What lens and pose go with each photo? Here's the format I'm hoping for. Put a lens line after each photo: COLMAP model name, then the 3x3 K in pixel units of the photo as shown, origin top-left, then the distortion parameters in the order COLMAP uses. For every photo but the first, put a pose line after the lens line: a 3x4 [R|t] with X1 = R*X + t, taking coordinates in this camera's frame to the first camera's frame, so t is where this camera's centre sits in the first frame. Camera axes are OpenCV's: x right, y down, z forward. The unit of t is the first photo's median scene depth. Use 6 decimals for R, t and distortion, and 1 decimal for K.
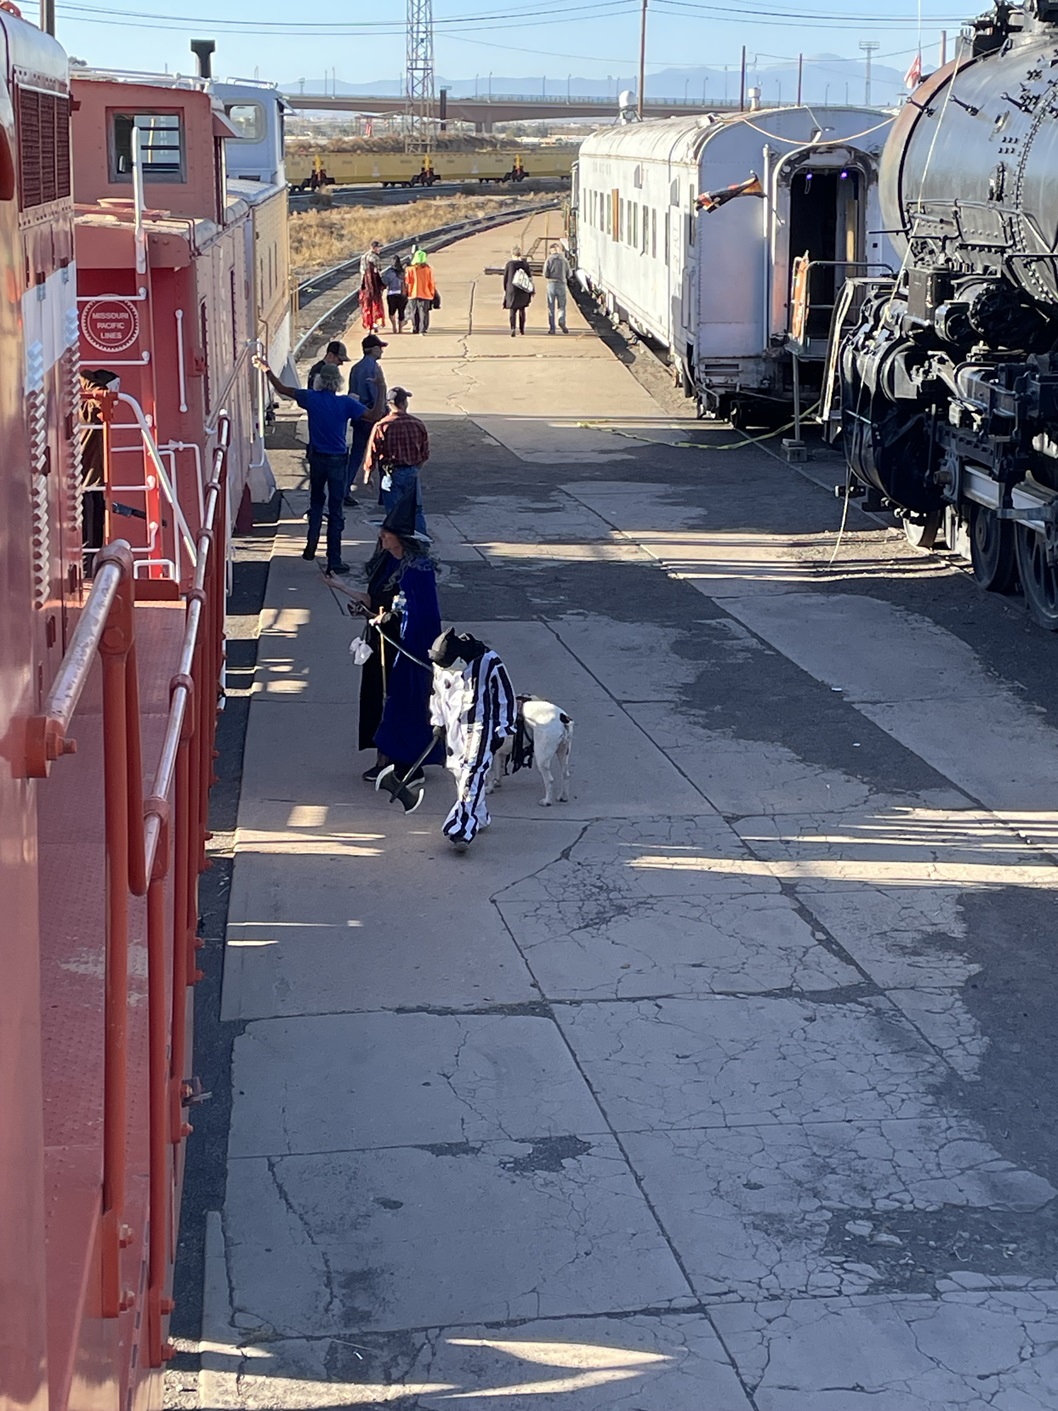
lens RADIAL K [[2593.8, 0, 529.4], [0, 2593.8, 704.7], [0, 0, 1]] dist [0.028693, 0.000000]
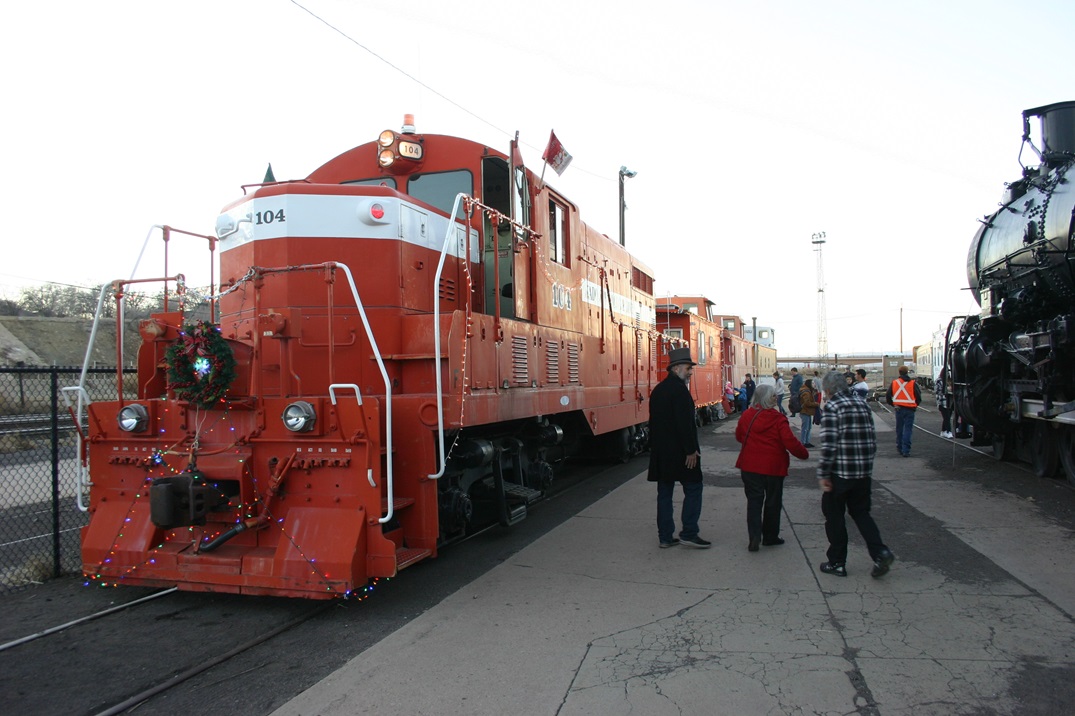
lens RADIAL K [[890.9, 0, 537.0], [0, 890.9, 361.3], [0, 0, 1]] dist [-0.066546, -0.001189]
pose [[0.936870, -0.031444, -0.348262, 0.073424], [-0.047616, 0.975200, -0.216142, 0.024067], [0.346421, 0.219080, 0.912138, 0.384059]]
